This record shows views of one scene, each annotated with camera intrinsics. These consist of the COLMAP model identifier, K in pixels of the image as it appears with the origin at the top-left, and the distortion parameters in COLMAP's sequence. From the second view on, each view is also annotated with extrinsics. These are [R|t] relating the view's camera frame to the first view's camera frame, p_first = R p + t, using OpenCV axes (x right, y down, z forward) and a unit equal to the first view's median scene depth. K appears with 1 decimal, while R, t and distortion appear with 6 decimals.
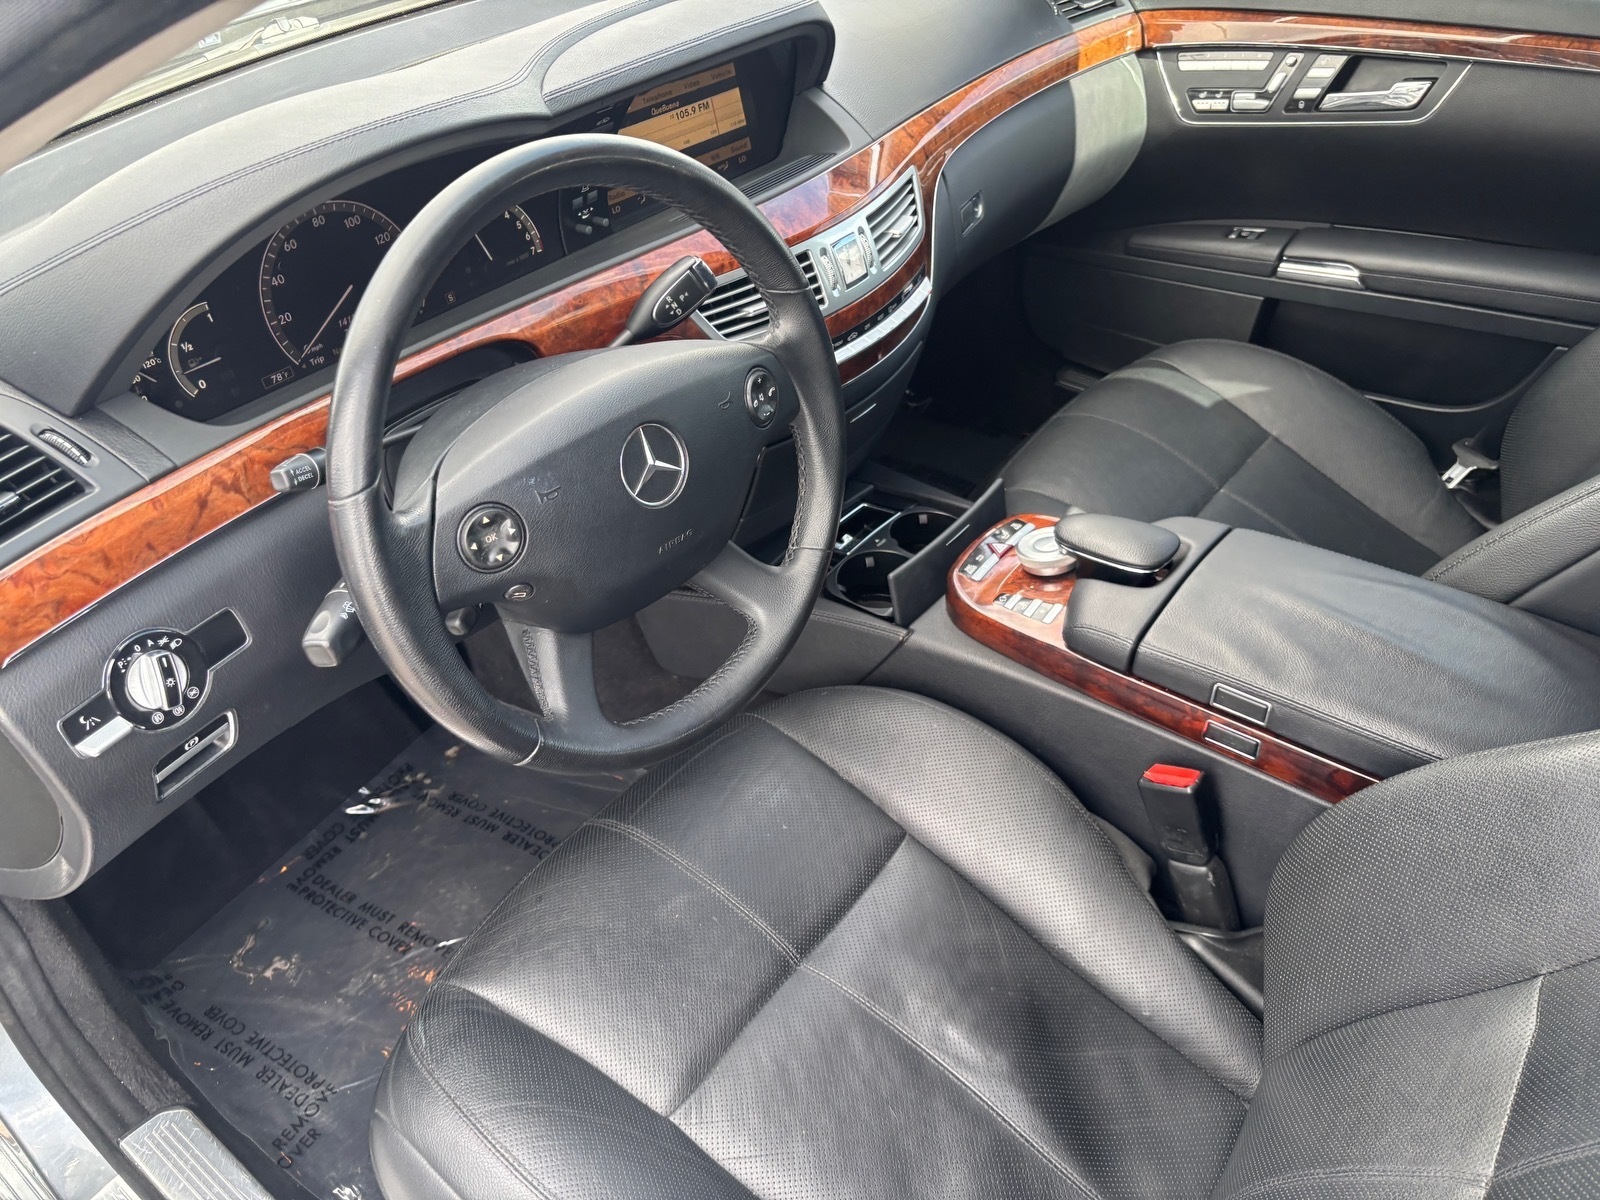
lens RADIAL K [[1229.5, 0, 795.8], [0, 1229.5, 594.1], [0, 0, 1]] dist [0.030514, -0.037454]
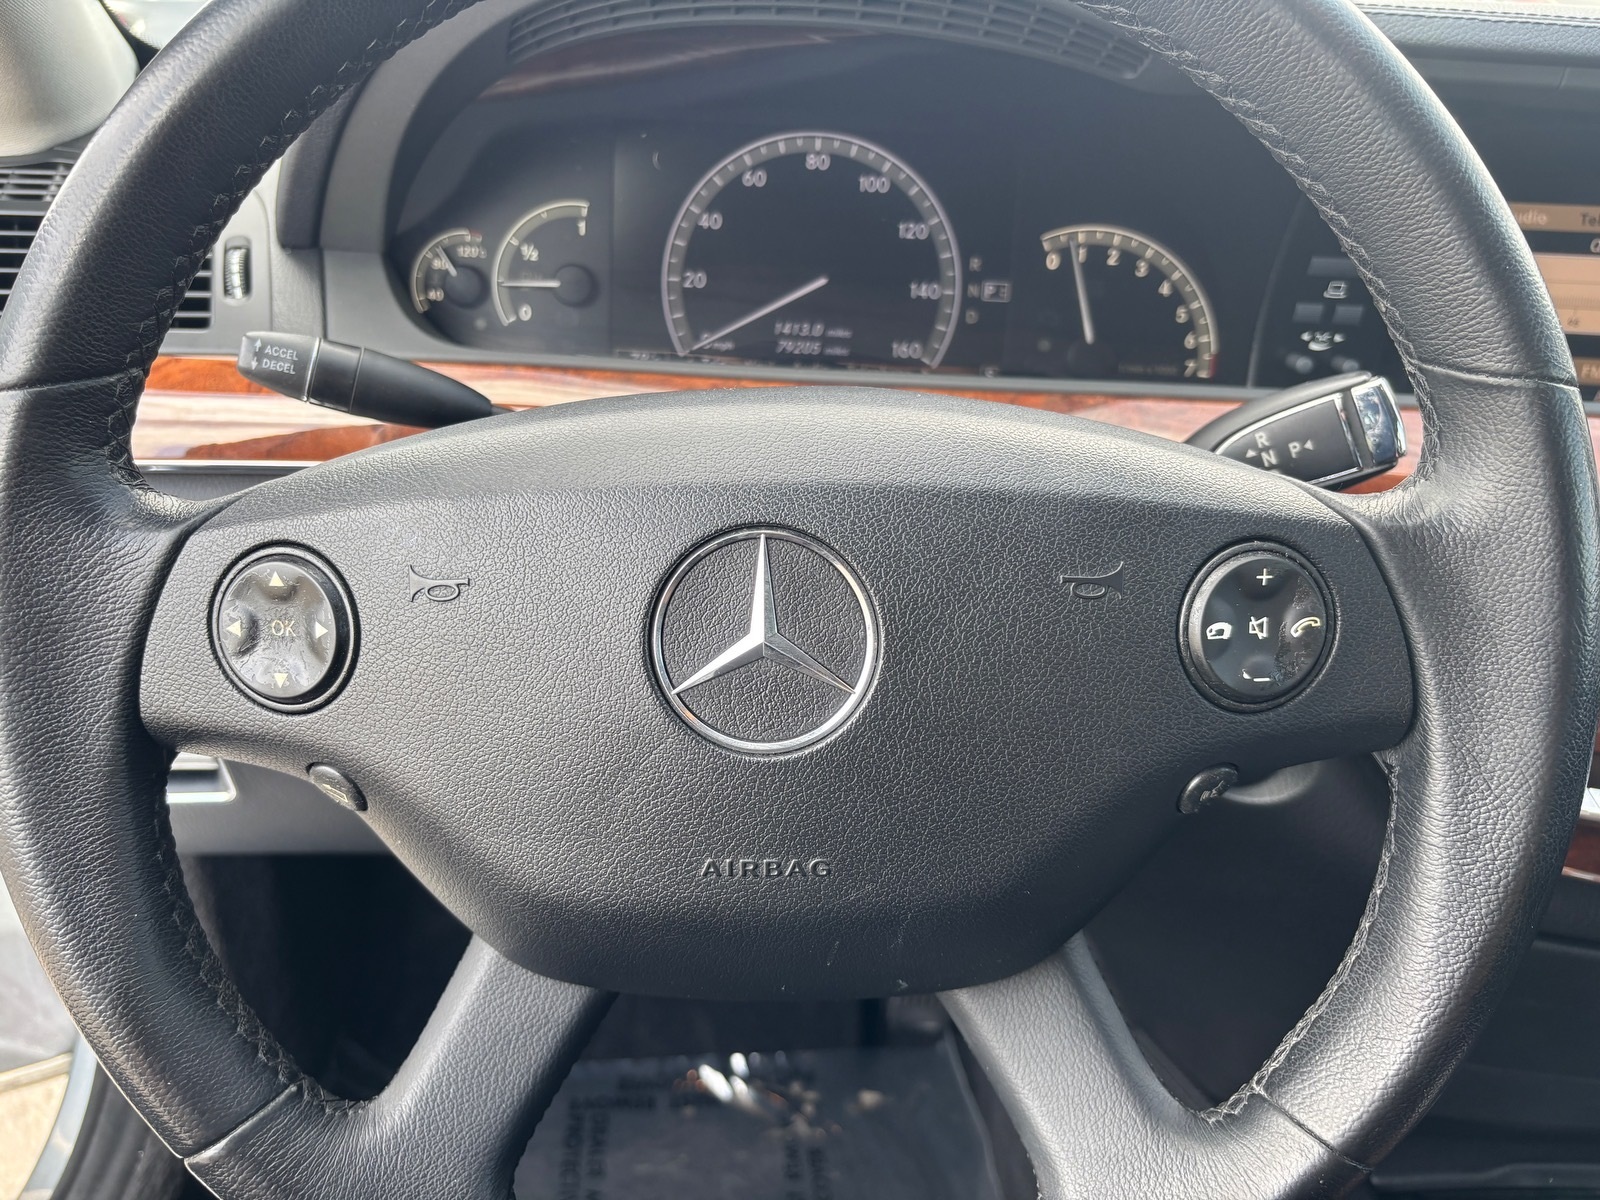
lens RADIAL K [[1229.5, 0, 802.0], [0, 1229.5, 612.4], [0, 0, 1]] dist [0.030514, -0.037454]
pose [[0.636589, 0.362043, -0.680941, 0.092487], [-0.530880, 0.846175, -0.046408, -0.066886], [0.559394, 0.391041, 0.730867, 0.537015]]
